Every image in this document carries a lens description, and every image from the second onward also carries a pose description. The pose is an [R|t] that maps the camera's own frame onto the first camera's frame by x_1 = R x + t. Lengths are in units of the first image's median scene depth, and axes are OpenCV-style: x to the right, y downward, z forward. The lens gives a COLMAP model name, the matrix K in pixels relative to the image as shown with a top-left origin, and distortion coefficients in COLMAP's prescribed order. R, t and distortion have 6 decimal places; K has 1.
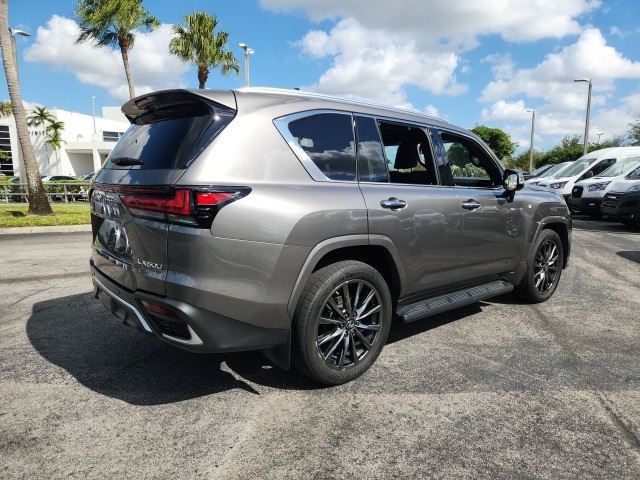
lens RADIAL K [[418.9, 0, 327.0], [0, 418.9, 237.9], [0, 0, 1]] dist [0.070232, -0.054836]
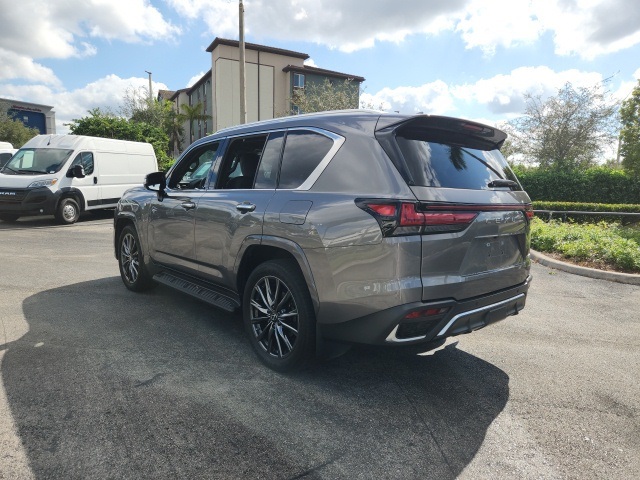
lens RADIAL K [[429.1, 0, 326.3], [0, 429.1, 239.1], [0, 0, 1]] dist [0.069606, -0.059031]
pose [[-0.052214, -0.137999, 0.989055, -1.387609], [0.109928, 0.983593, 0.143040, -0.214327], [-0.992567, 0.116194, -0.036187, 1.298130]]
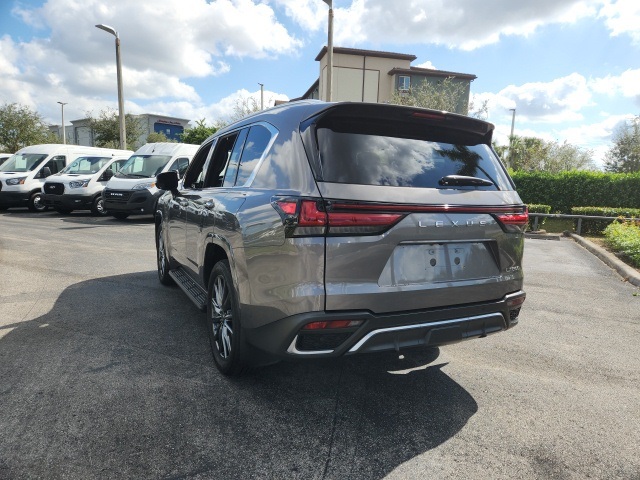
lens RADIAL K [[428.5, 0, 325.2], [0, 428.5, 243.5], [0, 0, 1]] dist [0.064722, -0.055031]
pose [[0.203481, -0.135071, 0.969717, -1.291854], [0.106385, 0.987624, 0.115242, -0.157530], [-0.973282, 0.079714, 0.215332, 0.932299]]
